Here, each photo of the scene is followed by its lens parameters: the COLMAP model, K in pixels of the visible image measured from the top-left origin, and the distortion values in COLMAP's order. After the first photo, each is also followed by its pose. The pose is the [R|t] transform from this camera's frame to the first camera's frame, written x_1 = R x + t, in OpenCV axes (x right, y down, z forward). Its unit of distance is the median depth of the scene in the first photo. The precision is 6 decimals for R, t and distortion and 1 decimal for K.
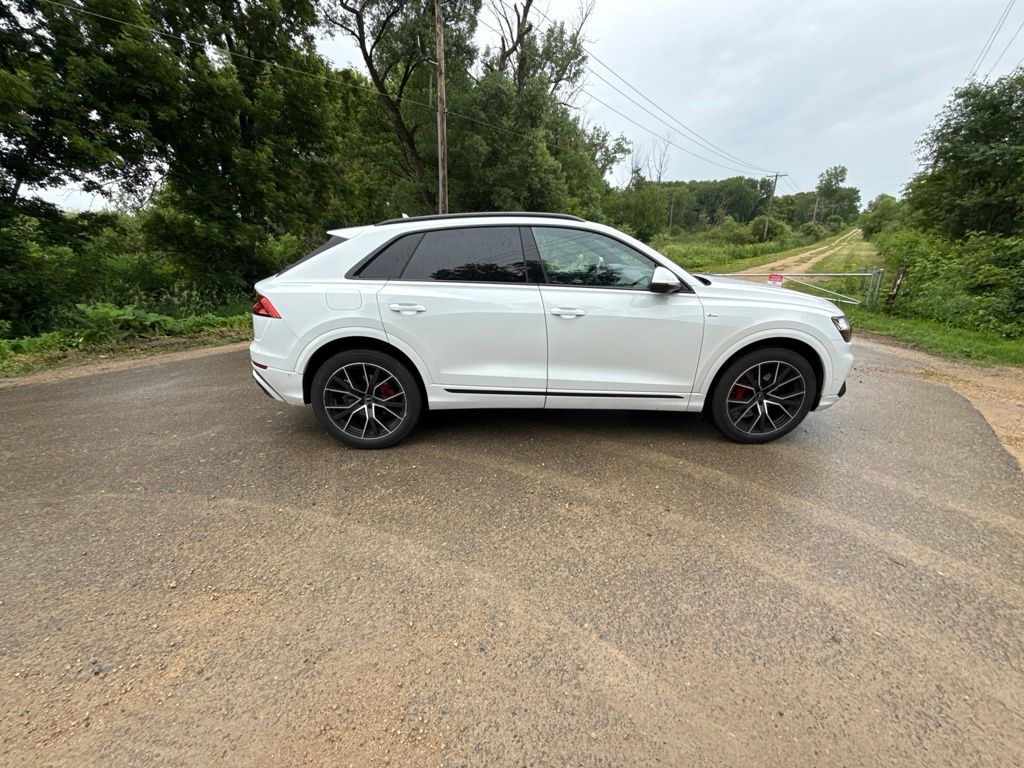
lens RADIAL K [[407.6, 0, 512.9], [0, 407.6, 382.8], [0, 0, 1]] dist [0.000188, 0.000052]
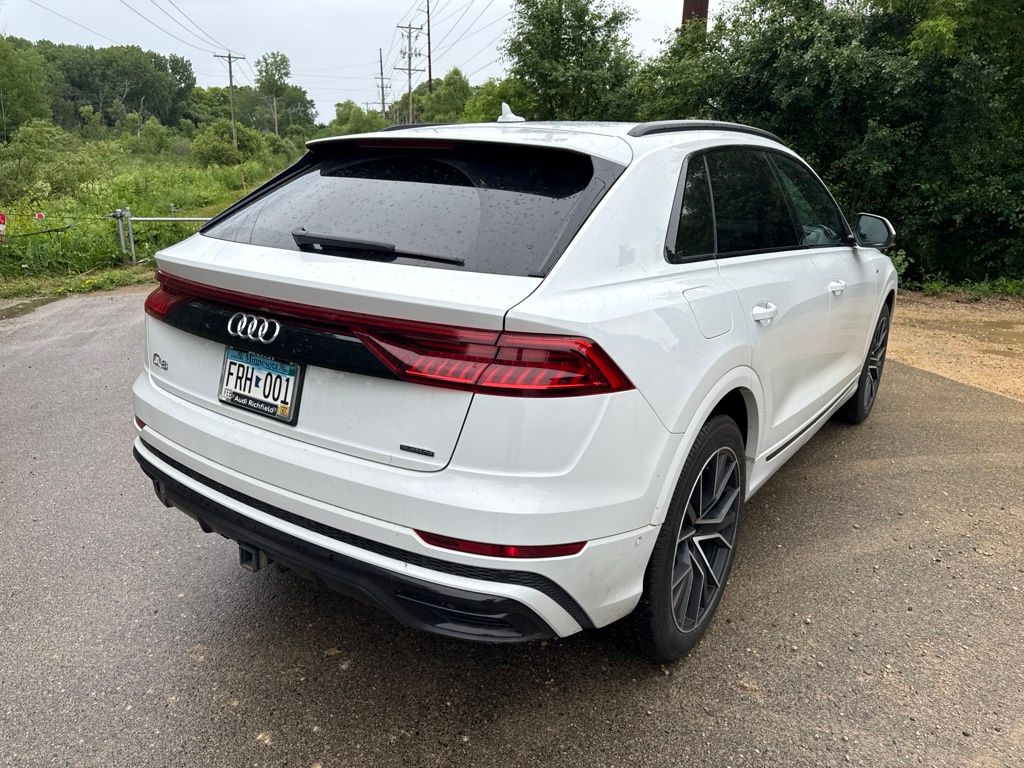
lens RADIAL K [[727.6, 0, 508.8], [0, 727.6, 381.7], [0, 0, 1]] dist [0.008038, -0.007118]
pose [[0.605336, -0.205010, 0.769116, -0.269422], [0.232111, 0.969731, 0.075801, -0.057009], [-0.761376, 0.132635, 0.634598, 0.165411]]
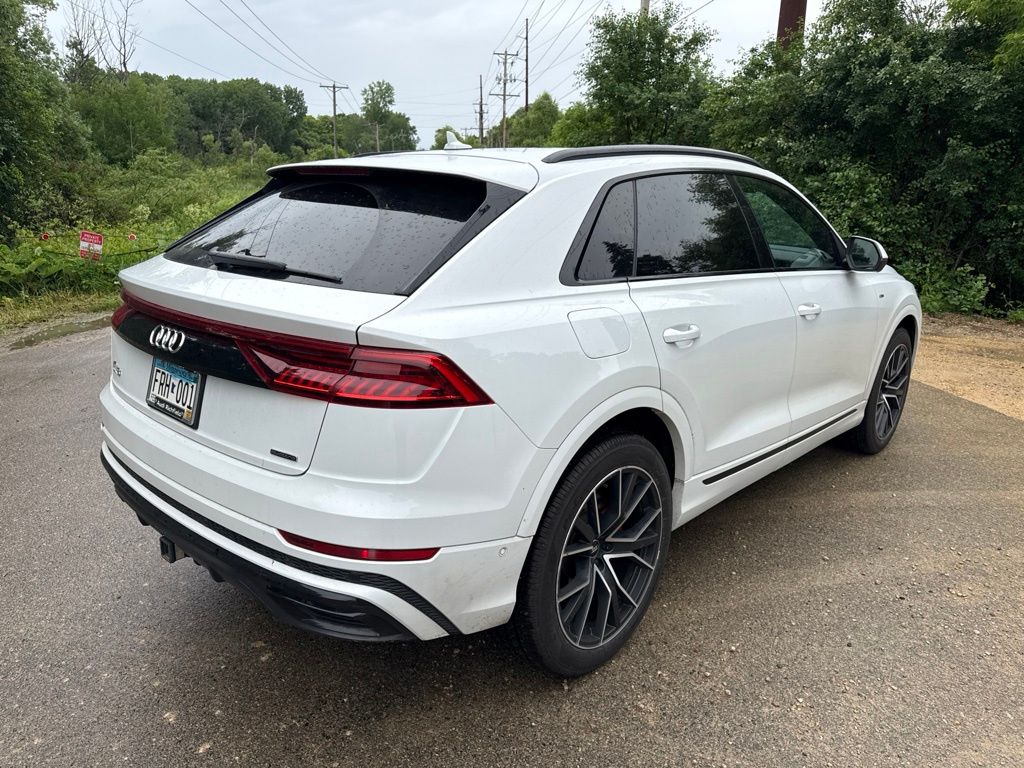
lens RADIAL K [[725.9, 0, 509.3], [0, 725.9, 386.1], [0, 0, 1]] dist [0.021041, -0.023435]
pose [[0.701010, -0.169599, 0.692691, -0.243205], [0.210470, 0.977247, 0.026272, -0.045056], [-0.681386, 0.127374, 0.720756, 0.125154]]
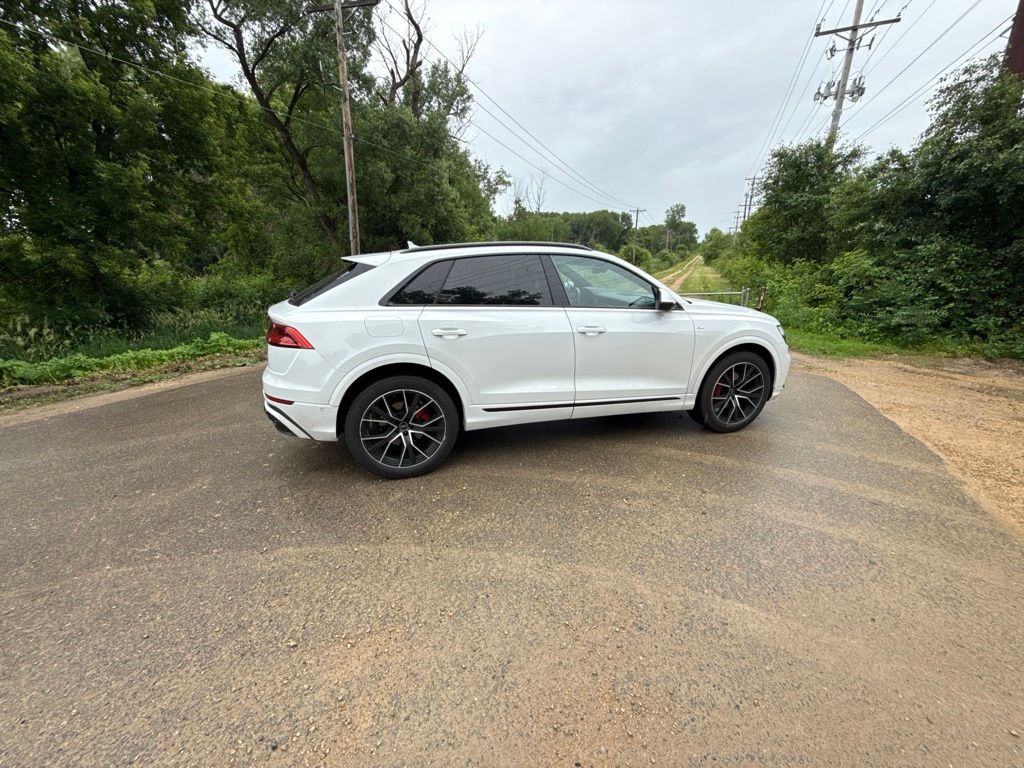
lens RADIAL K [[407.6, 0, 512.9], [0, 407.6, 382.8], [0, 0, 1]] dist [0.000188, 0.000052]
pose [[0.965989, -0.073392, 0.247951, -0.088103], [0.087290, 0.995142, -0.045518, 0.000805], [-0.243406, 0.065614, 0.967703, -0.005099]]
